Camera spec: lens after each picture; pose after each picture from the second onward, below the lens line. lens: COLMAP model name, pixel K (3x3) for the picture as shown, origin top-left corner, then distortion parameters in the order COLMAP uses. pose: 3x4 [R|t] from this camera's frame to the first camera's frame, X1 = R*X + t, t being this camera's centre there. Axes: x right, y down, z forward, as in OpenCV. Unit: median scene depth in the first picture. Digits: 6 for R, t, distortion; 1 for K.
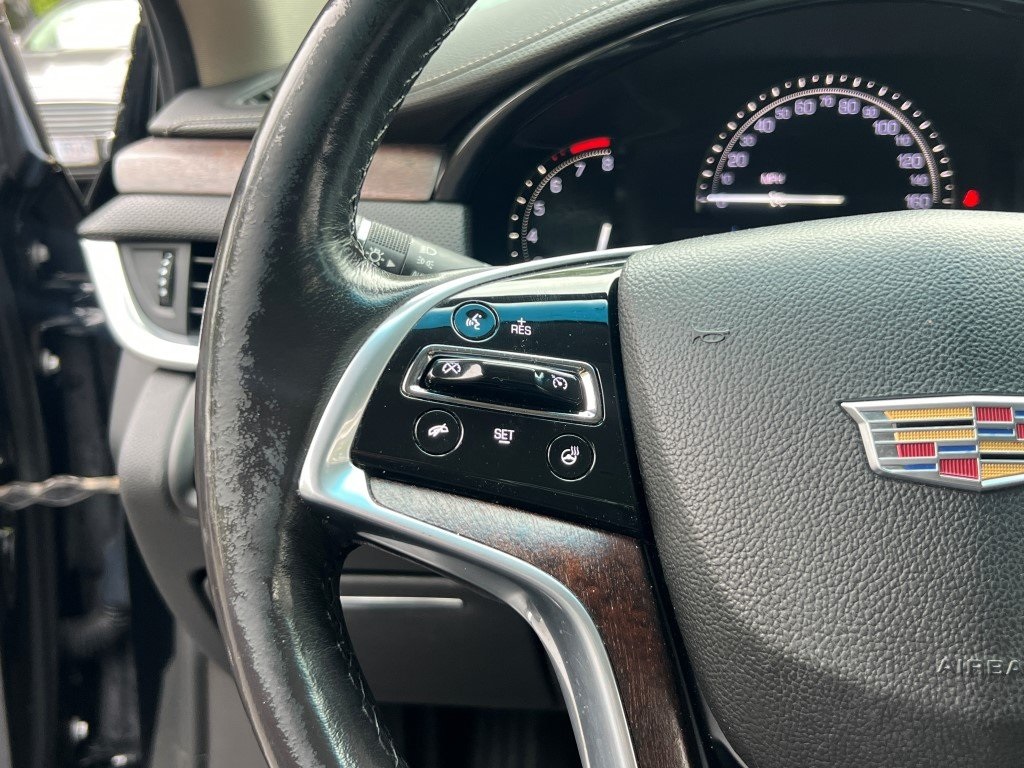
lens RADIAL K [[1080.0, 0, 512.0], [0, 1080.0, 384.0], [0, 0, 1]] dist [0.043205, -0.105604]
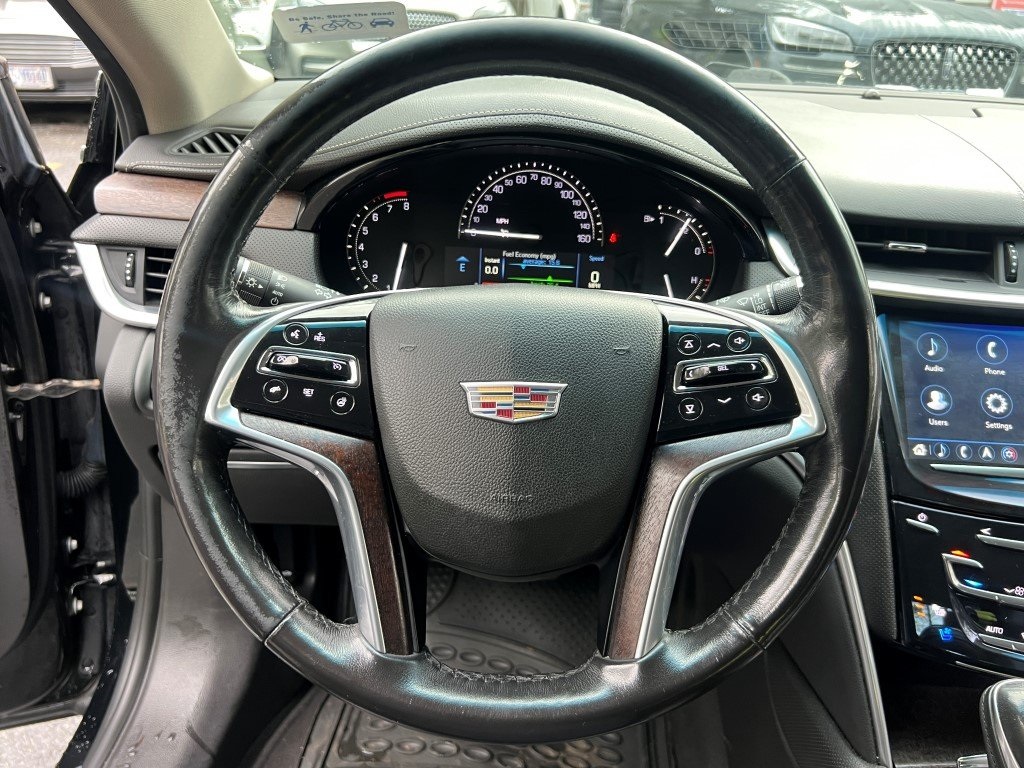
lens RADIAL K [[842.4, 0, 512.0], [0, 842.4, 384.0], [0, 0, 1]] dist [0.053997, -0.071724]
pose [[0.992525, 0.012770, 0.121372, 0.175455], [-0.026764, 0.993077, 0.114379, -0.156676], [-0.119071, -0.116773, 0.985995, -0.619973]]
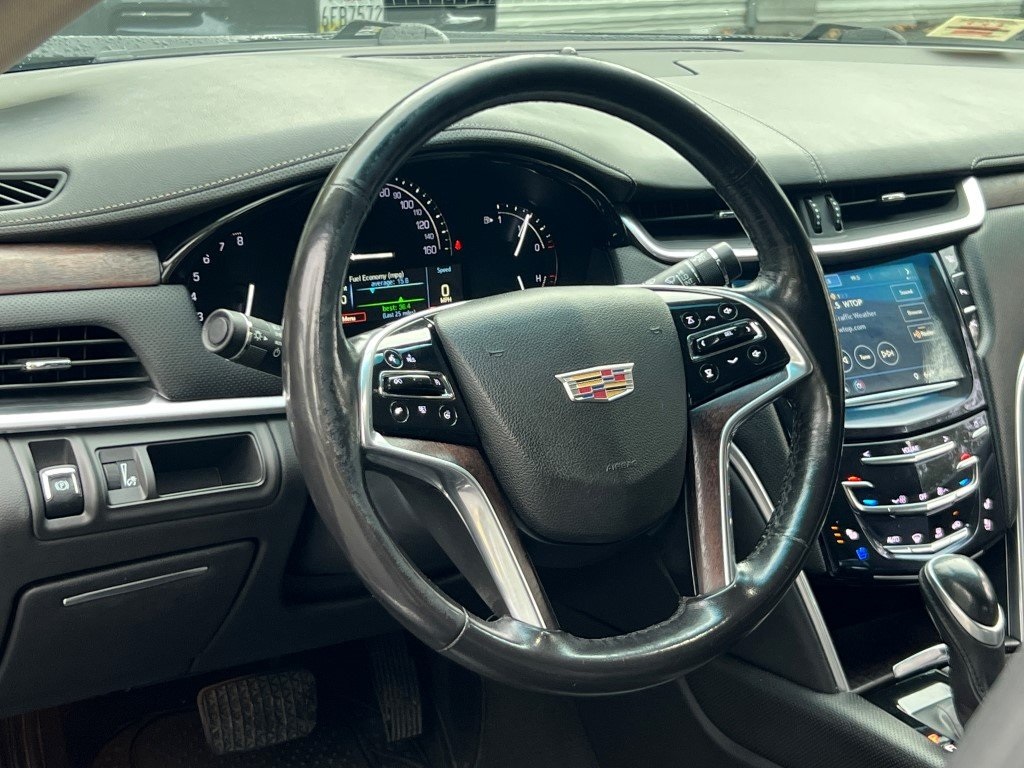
lens RADIAL K [[1685.2, 0, 512.0], [0, 1685.2, 384.0], [0, 0, 1]] dist [0.130172, -0.075401]
pose [[0.773692, -0.146299, 0.616439, -1.884089], [0.143298, 0.988169, 0.054669, -0.166295], [-0.617144, 0.046038, 0.785502, -1.724686]]
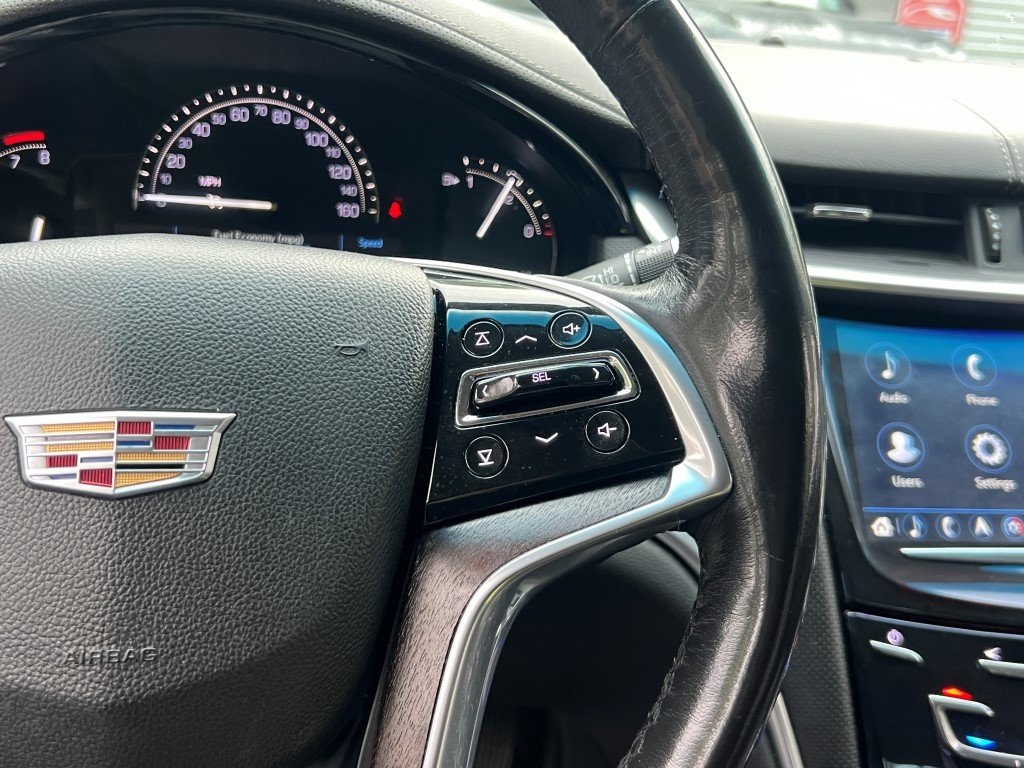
lens RADIAL K [[1080.0, 0, 512.0], [0, 1080.0, 384.0], [0, 0, 1]] dist [0.043205, -0.105604]
pose [[0.963994, -0.001058, 0.265923, 0.437958], [-0.004974, 0.999745, 0.022009, -0.036473], [-0.265879, -0.022539, 0.963743, -0.143794]]
